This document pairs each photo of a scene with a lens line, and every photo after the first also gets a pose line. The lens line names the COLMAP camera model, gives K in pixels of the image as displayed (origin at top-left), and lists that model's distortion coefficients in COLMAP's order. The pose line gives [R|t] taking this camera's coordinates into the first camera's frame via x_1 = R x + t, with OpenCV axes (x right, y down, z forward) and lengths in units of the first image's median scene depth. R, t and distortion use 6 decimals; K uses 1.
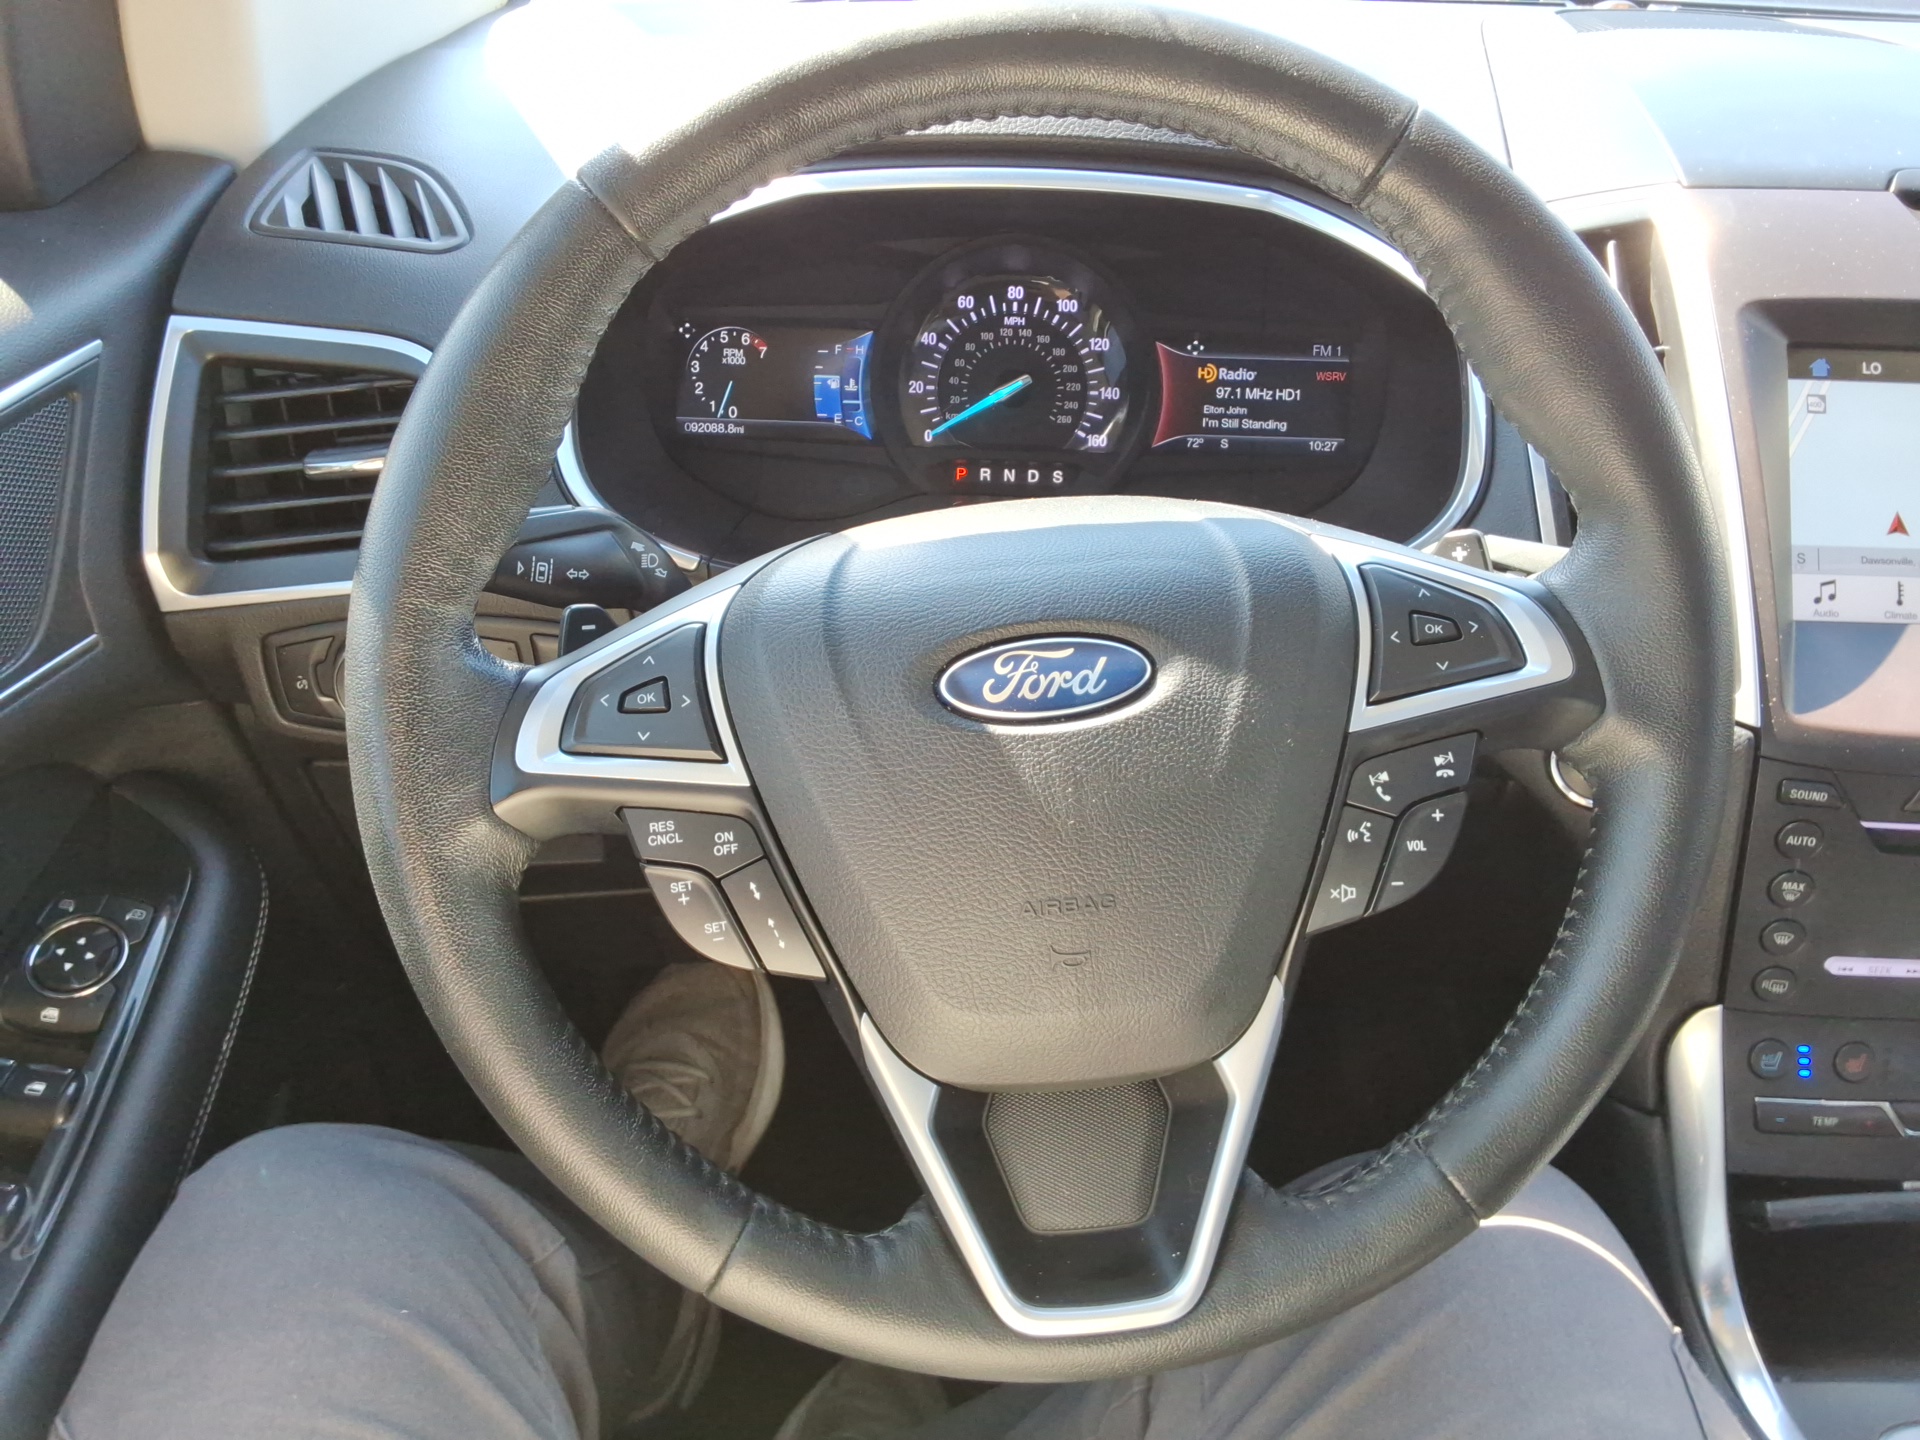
lens RADIAL K [[1548.0, 0, 975.4], [0, 1548.0, 711.3], [0, 0, 1]] dist [0.131835, -0.219543]
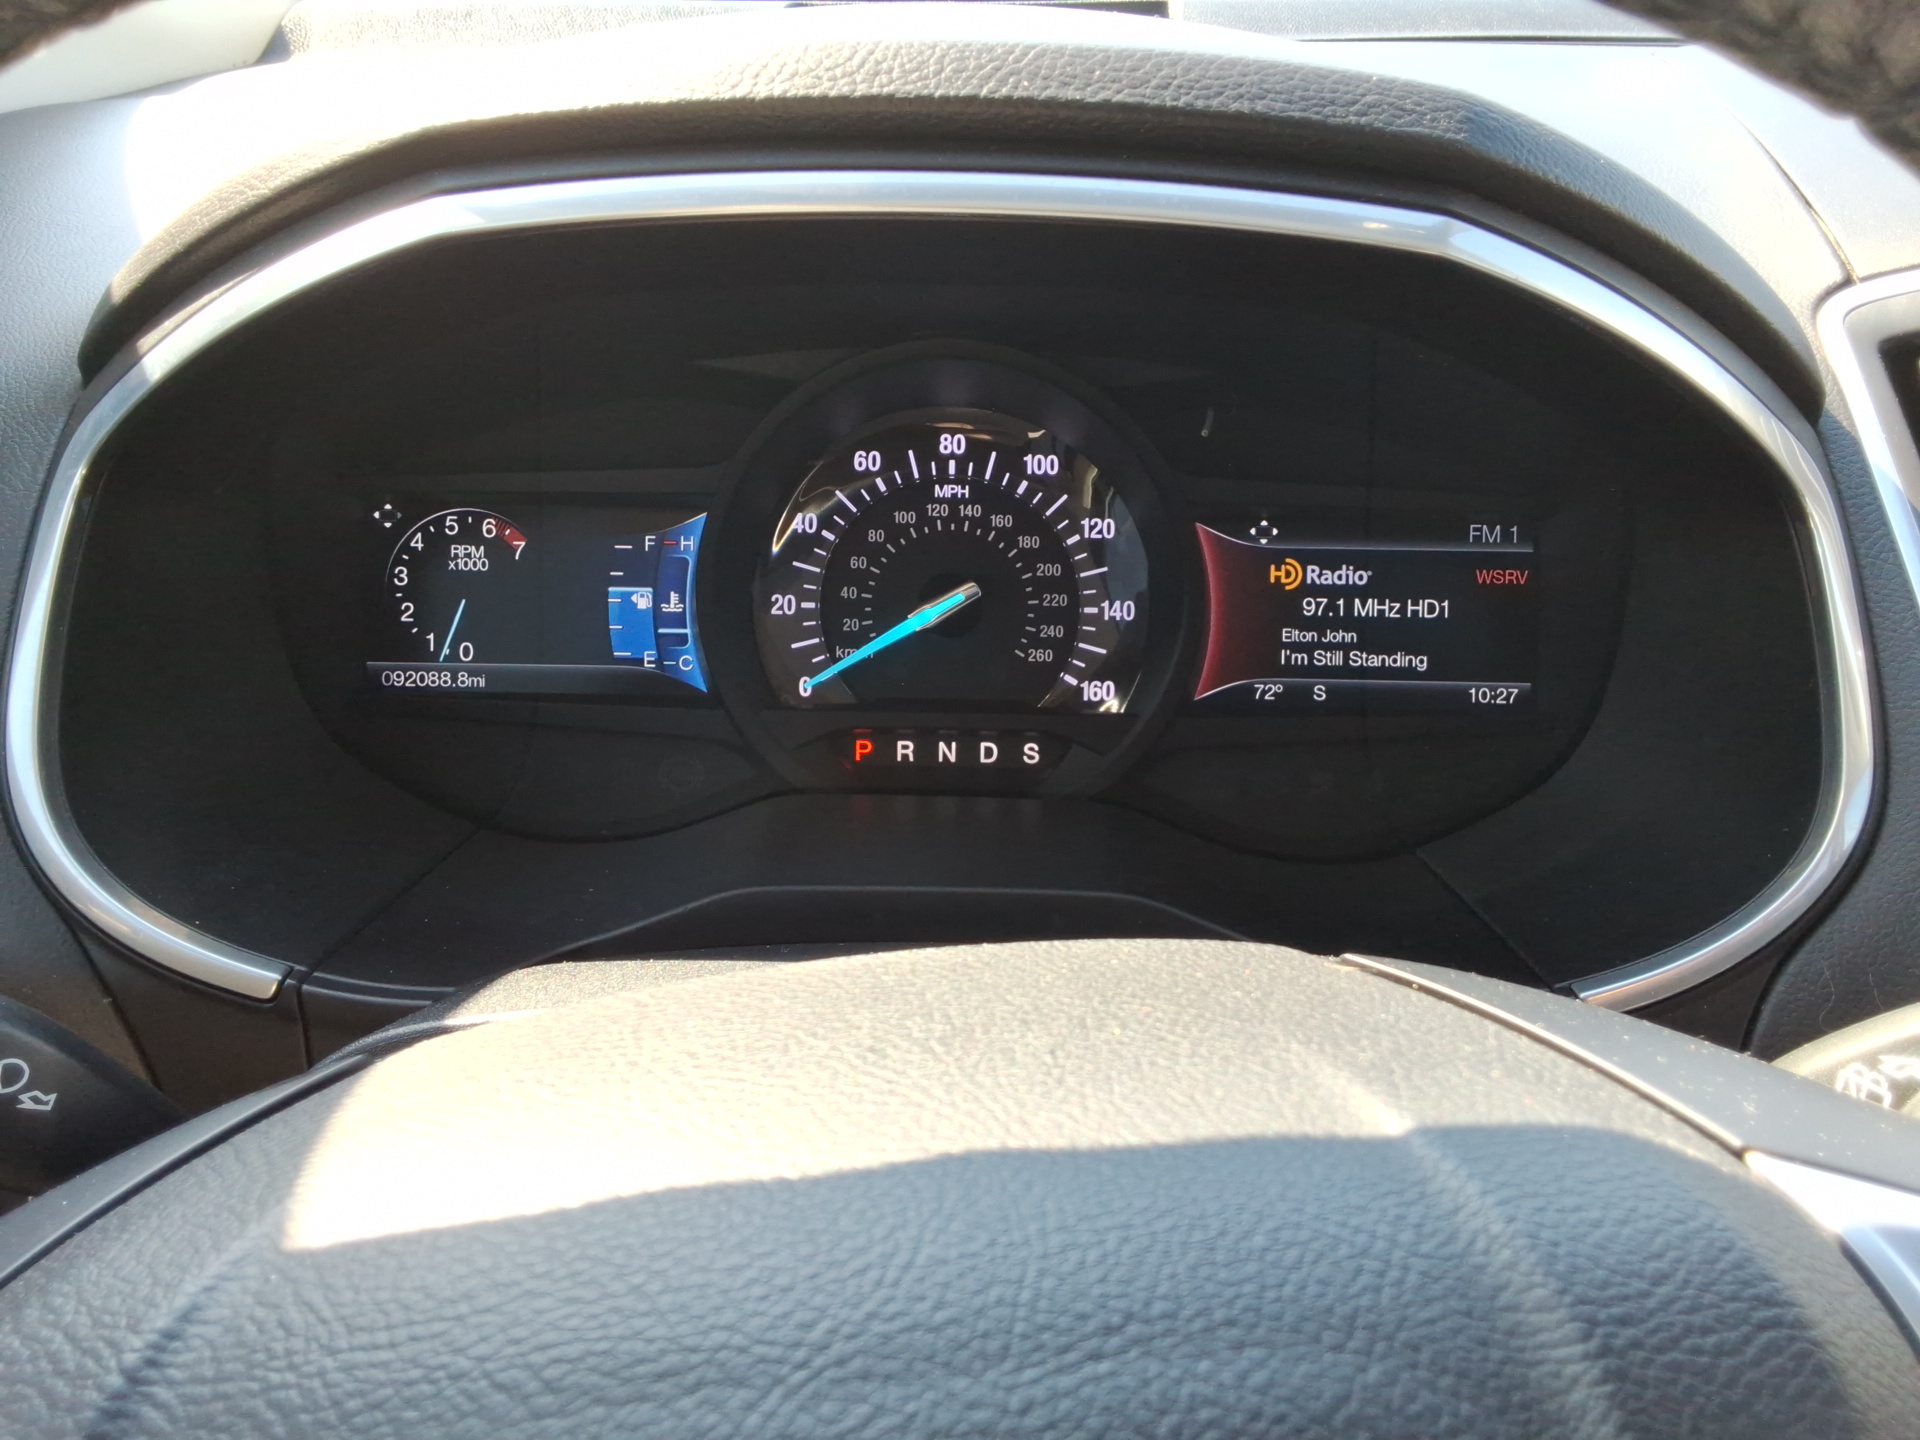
lens RADIAL K [[1548.0, 0, 975.4], [0, 1548.0, 711.3], [0, 0, 1]] dist [0.131835, -0.219543]
pose [[0.999791, -0.013480, -0.015374, 0.042003], [0.011849, 0.994745, -0.101695, -0.109886], [0.016664, 0.101492, 0.994697, 0.433329]]
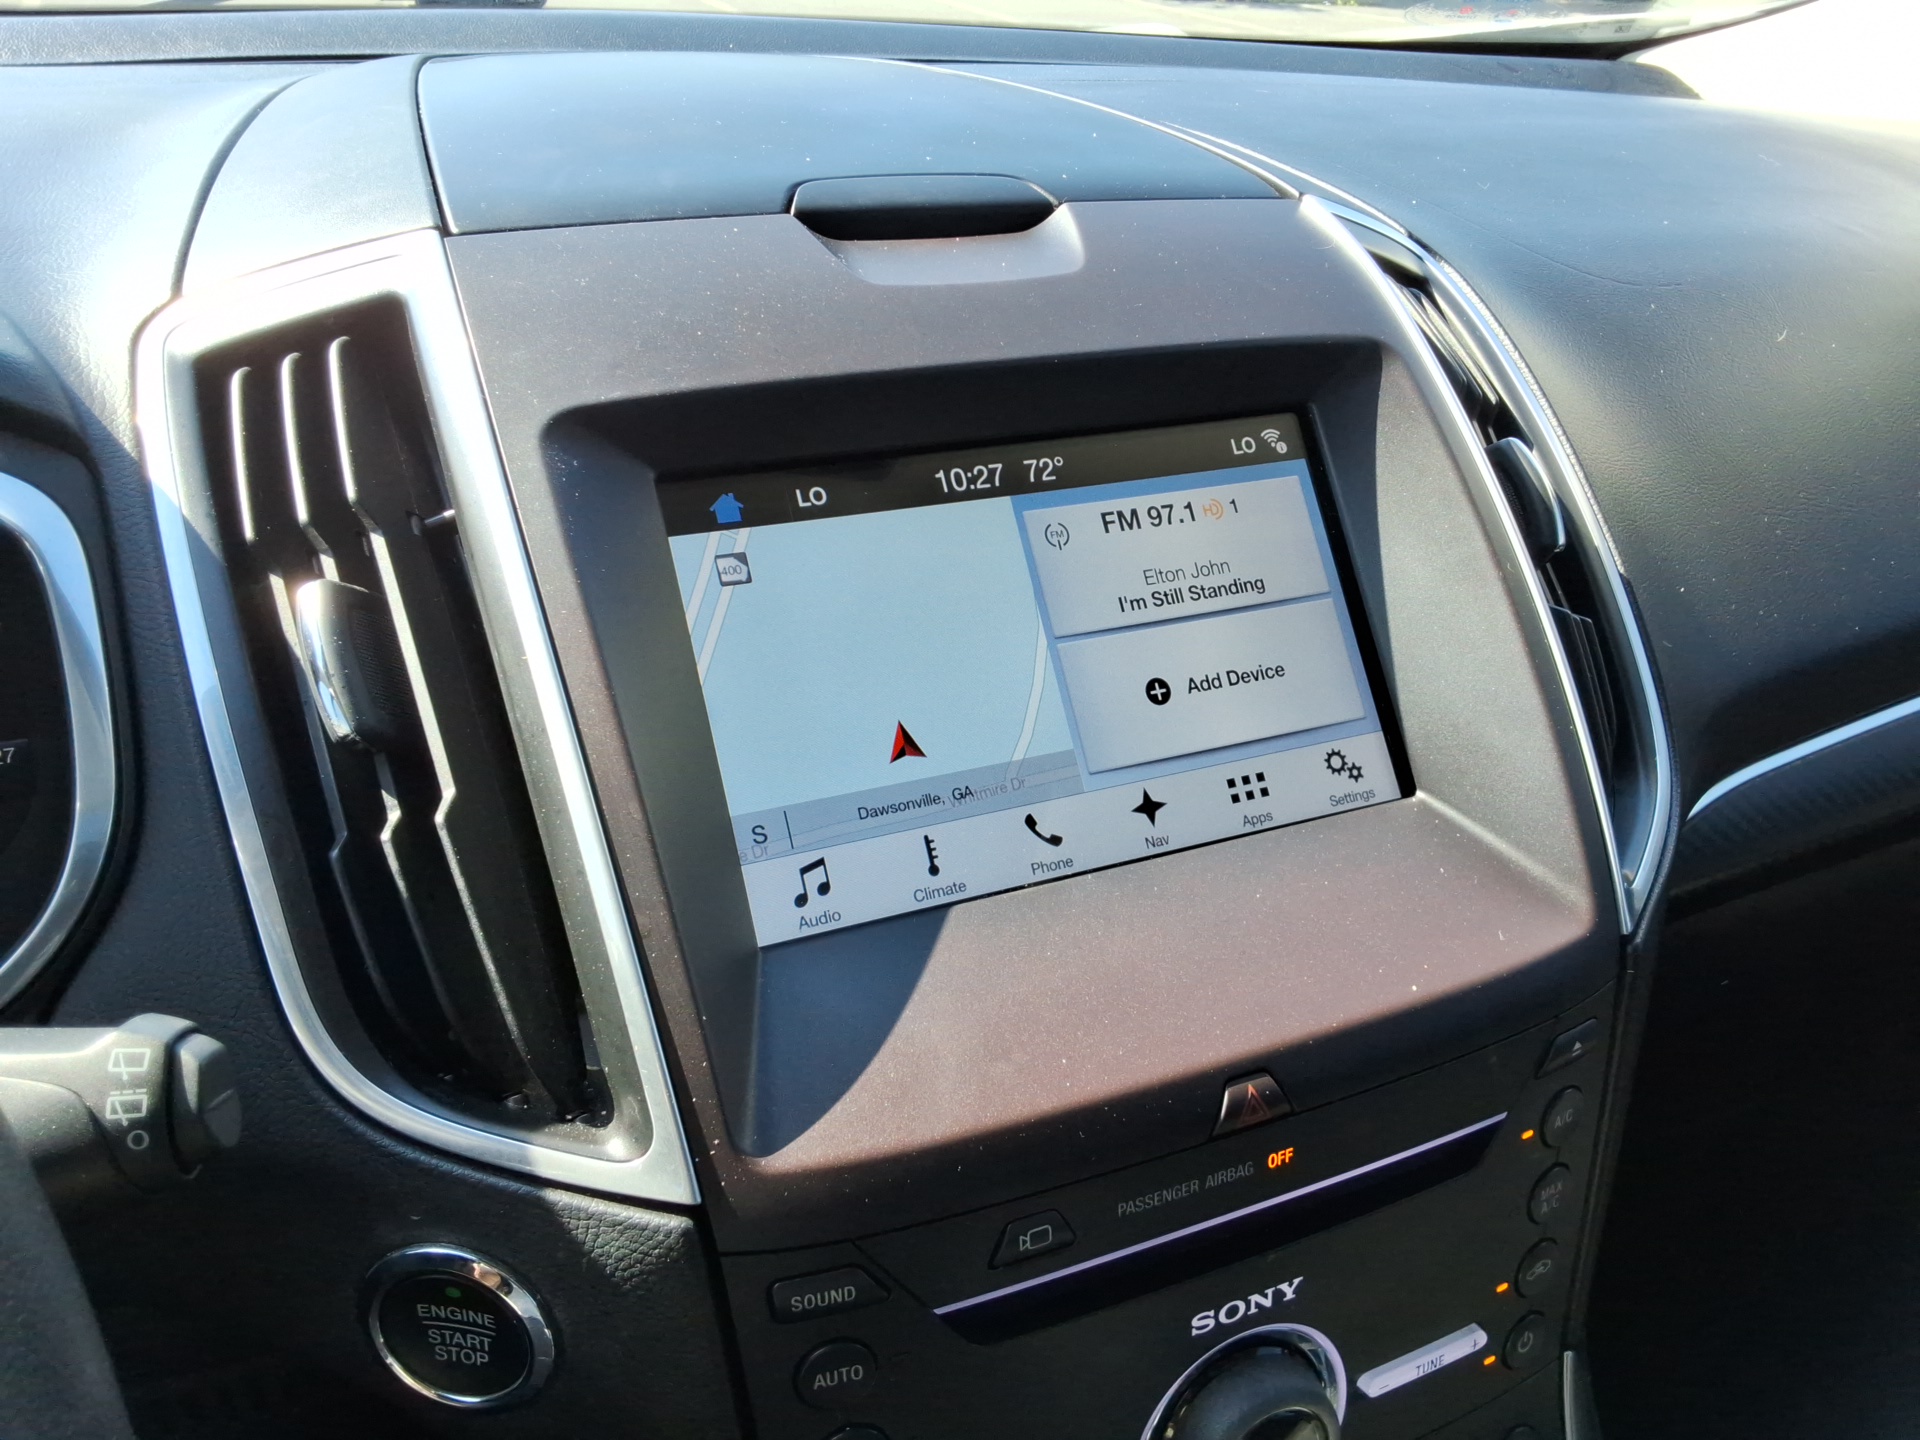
lens RADIAL K [[1525.2, 0, 970.6], [0, 1525.2, 704.6], [0, 0, 1]] dist [0.110618, -0.170797]
pose [[0.907038, -0.188455, 0.376520, 0.339740], [0.227010, 0.972021, -0.060353, -0.079450], [-0.354611, 0.140216, 0.924441, 0.391069]]
